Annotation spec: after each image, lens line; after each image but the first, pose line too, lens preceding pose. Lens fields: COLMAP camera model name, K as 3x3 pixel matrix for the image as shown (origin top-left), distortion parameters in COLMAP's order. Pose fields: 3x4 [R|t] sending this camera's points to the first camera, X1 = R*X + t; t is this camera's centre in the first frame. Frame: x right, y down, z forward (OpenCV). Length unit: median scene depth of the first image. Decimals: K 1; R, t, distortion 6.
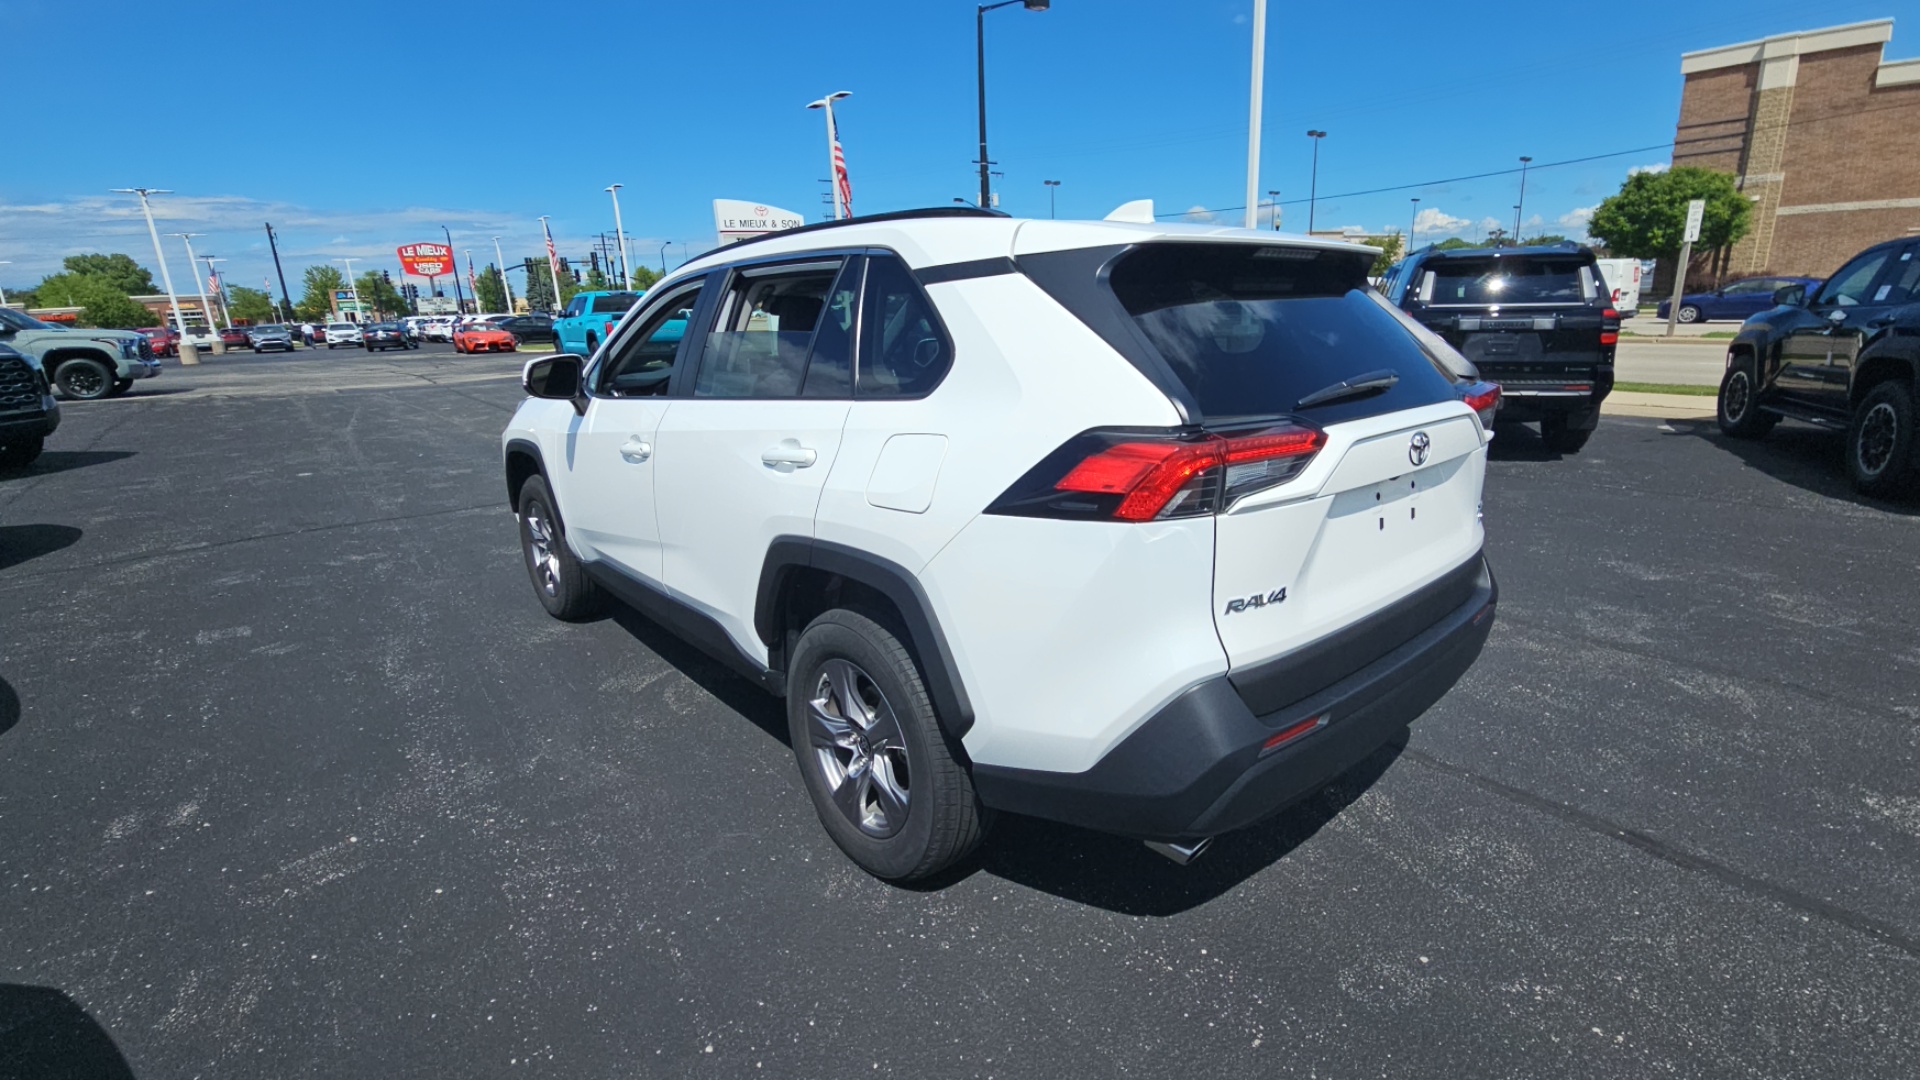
lens RADIAL K [[860.1, 0, 980.4], [0, 860.1, 535.0], [0, 0, 1]] dist [0.008420, -0.006684]
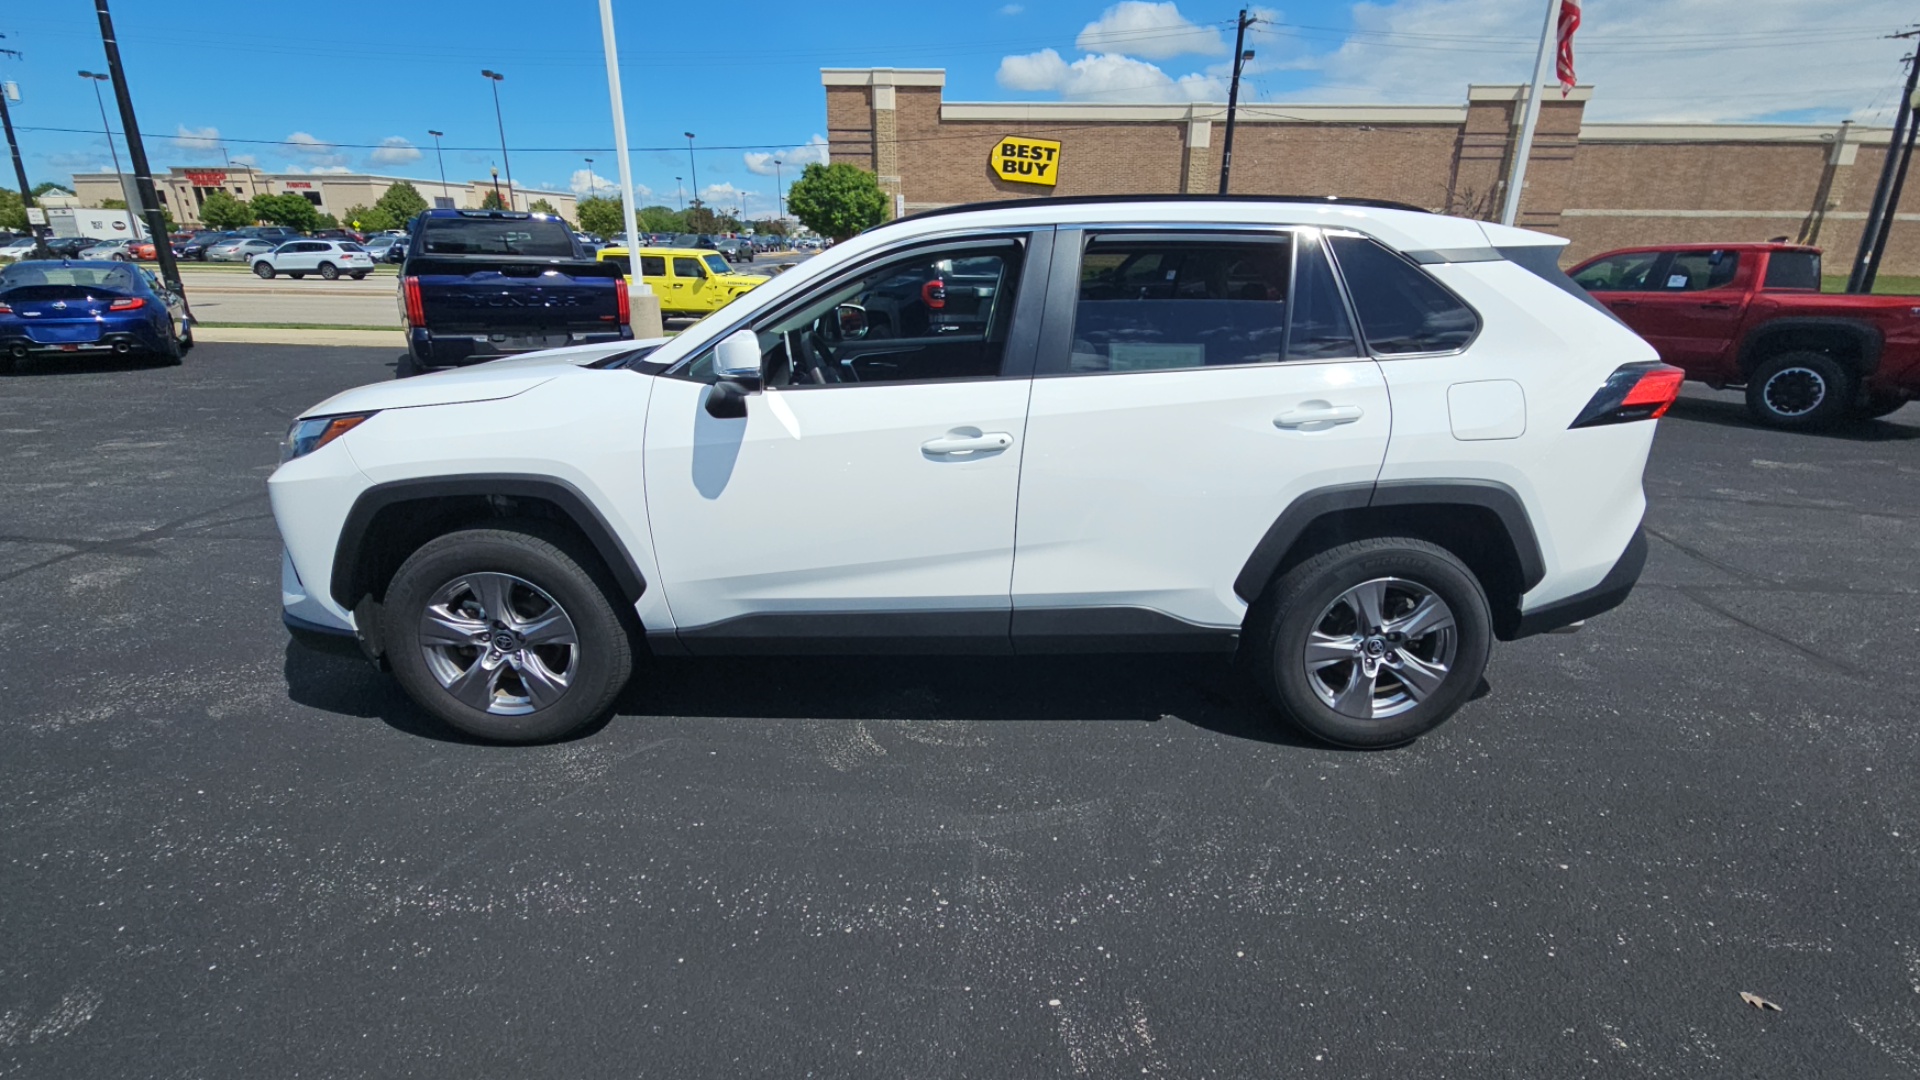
lens RADIAL K [[860.1, 0, 975.4], [0, 860.1, 537.1], [0, 0, 1]] dist [0.008420, -0.006684]
pose [[0.654068, -0.198469, 0.729935, -0.083618], [0.165589, 0.979129, 0.117846, -0.008928], [-0.738089, 0.043790, 0.673281, 0.036846]]
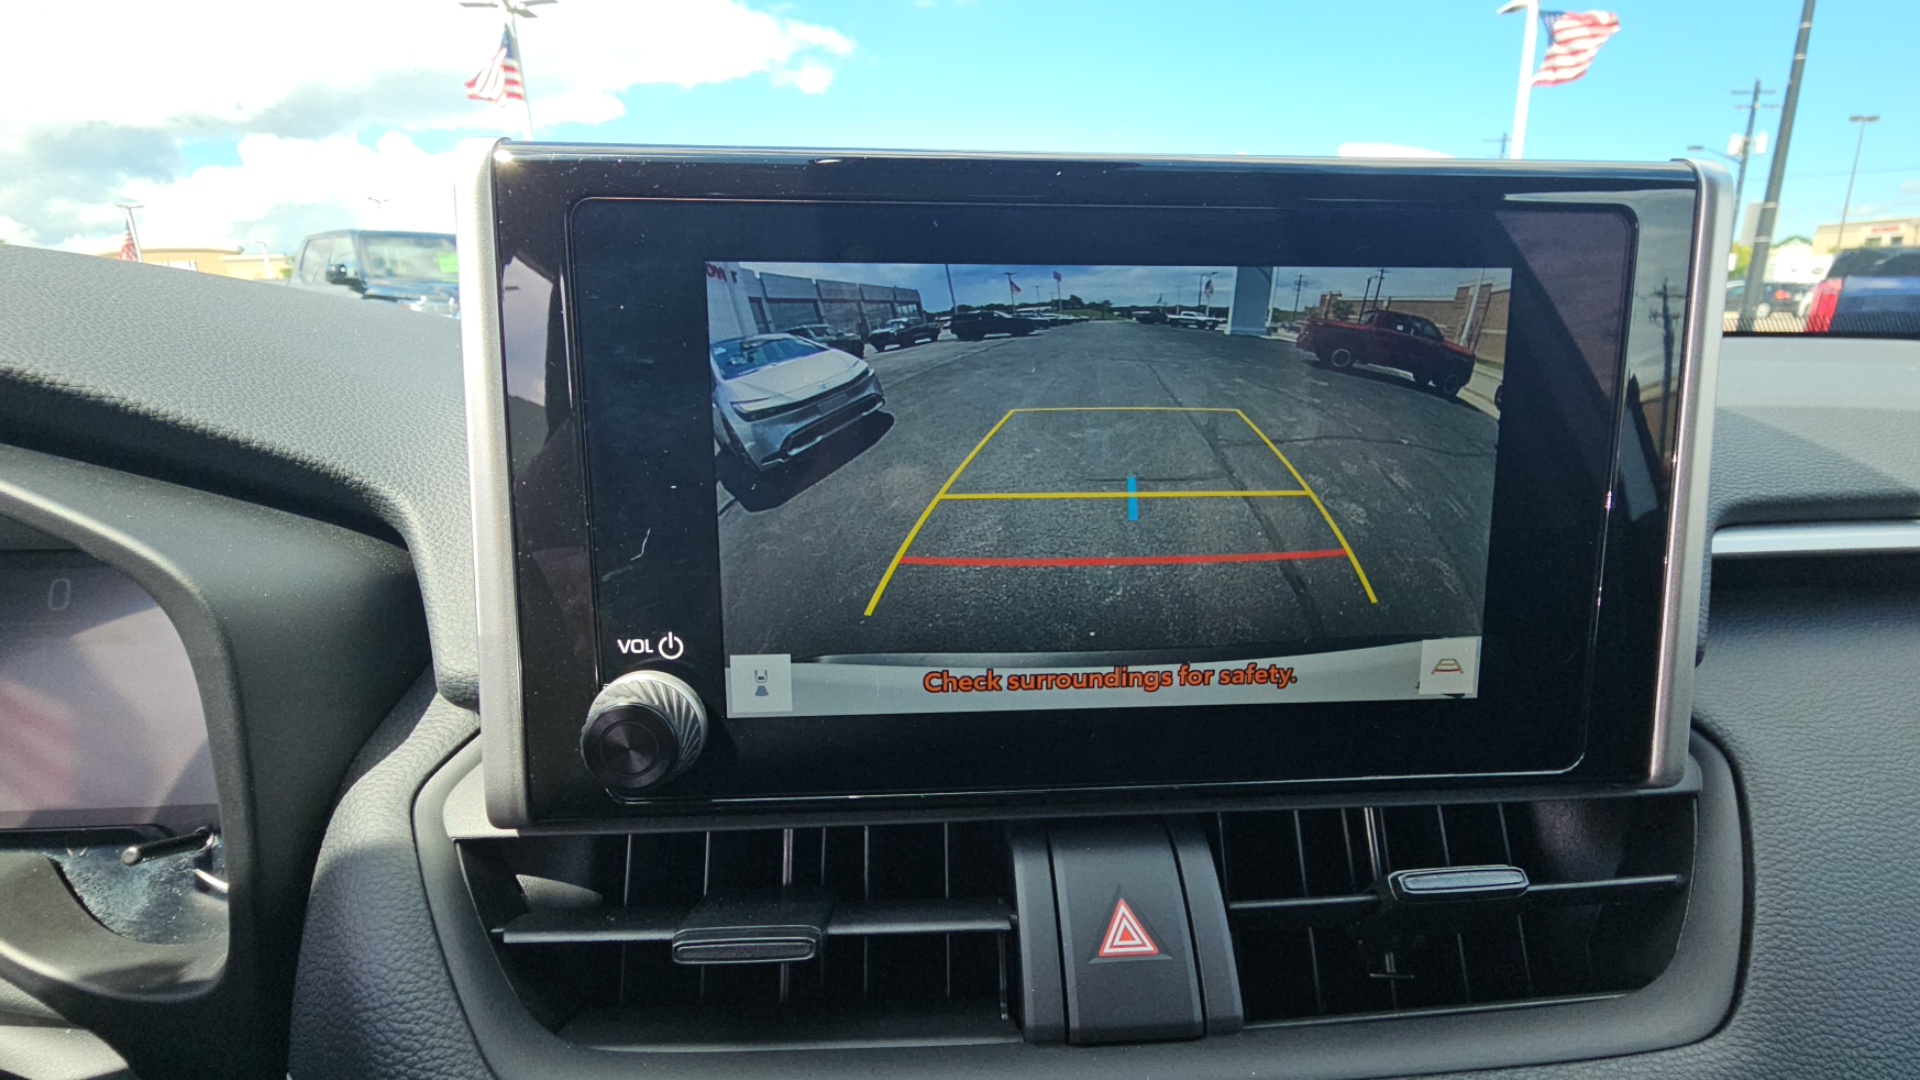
lens RADIAL K [[860.1, 0, 968.1], [0, 860.1, 553.3], [0, 0, 1]] dist [0.008420, -0.006684]
pose [[0.783262, 0.188984, -0.592271, -0.023015], [-0.170166, 0.981467, 0.088131, -0.020651], [0.597950, 0.031754, 0.800904, 0.106135]]
